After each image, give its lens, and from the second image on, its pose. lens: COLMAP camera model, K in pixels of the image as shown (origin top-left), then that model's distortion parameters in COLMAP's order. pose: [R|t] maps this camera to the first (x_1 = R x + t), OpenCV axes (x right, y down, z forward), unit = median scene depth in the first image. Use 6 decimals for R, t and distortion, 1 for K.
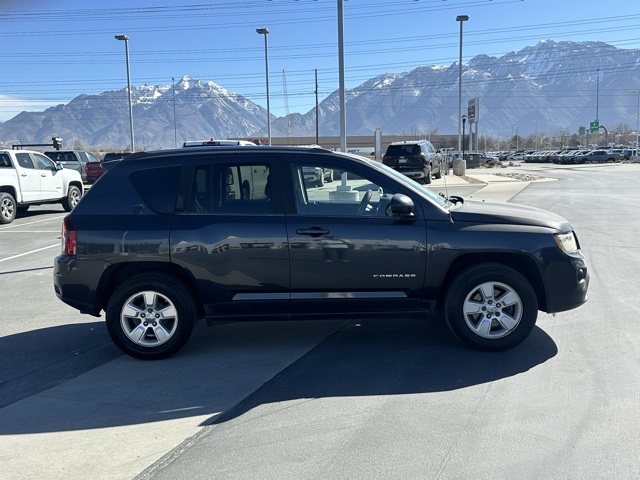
lens RADIAL K [[660.8, 0, 323.6], [0, 660.8, 237.1], [0, 0, 1]] dist [0.056497, 0.000000]
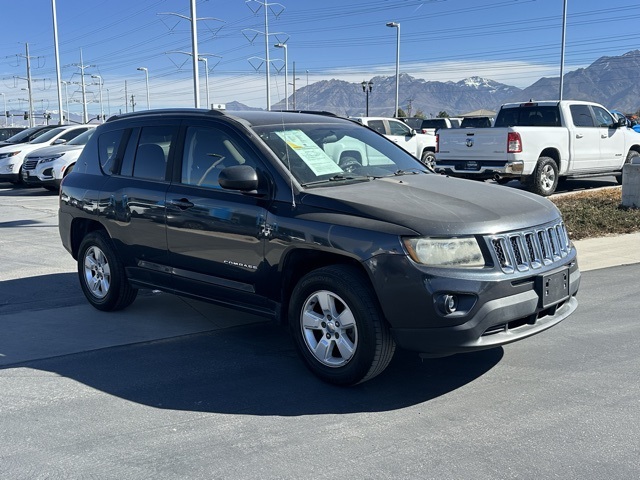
lens RADIAL K [[660.8, 0, 317.0], [0, 660.8, 240.1], [0, 0, 1]] dist [0.056497, 0.000000]
pose [[0.736632, 0.115598, -0.666341, 0.713700], [-0.078974, 0.993246, 0.085005, -0.049348], [0.671666, -0.009994, 0.740786, 0.435777]]
